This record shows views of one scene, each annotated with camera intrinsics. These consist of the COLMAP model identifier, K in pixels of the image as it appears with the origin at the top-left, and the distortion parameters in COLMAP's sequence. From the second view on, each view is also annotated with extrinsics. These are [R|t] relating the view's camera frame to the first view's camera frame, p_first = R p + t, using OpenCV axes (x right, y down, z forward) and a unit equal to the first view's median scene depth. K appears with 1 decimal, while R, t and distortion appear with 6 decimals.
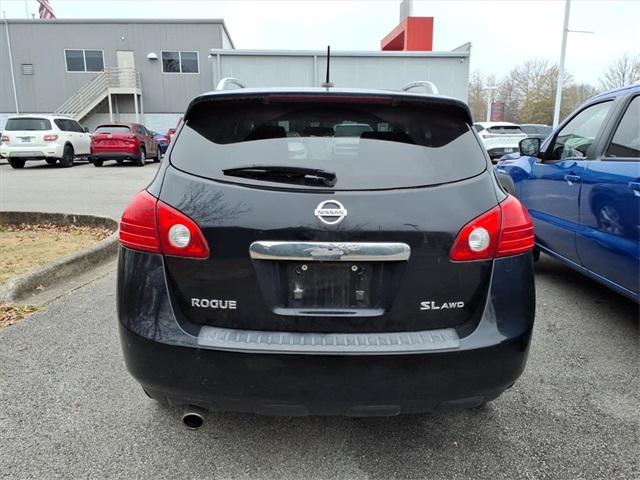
lens RADIAL K [[479.0, 0, 320.0], [0, 479.0, 240.0], [0, 0, 1]] dist [0.043091, -0.006465]
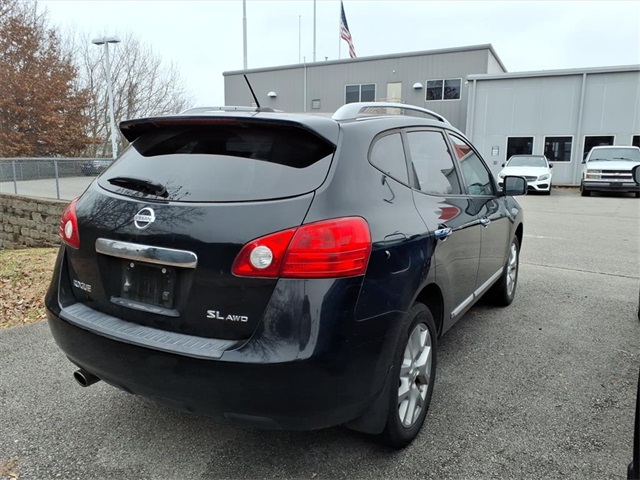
lens RADIAL K [[479.0, 0, 320.0], [0, 479.0, 240.0], [0, 0, 1]] dist [0.043091, -0.006465]
pose [[0.885460, 0.089362, -0.456043, 0.895114], [-0.112204, 0.993414, -0.023196, -0.026684], [0.450967, 0.071709, 0.889655, 0.160135]]
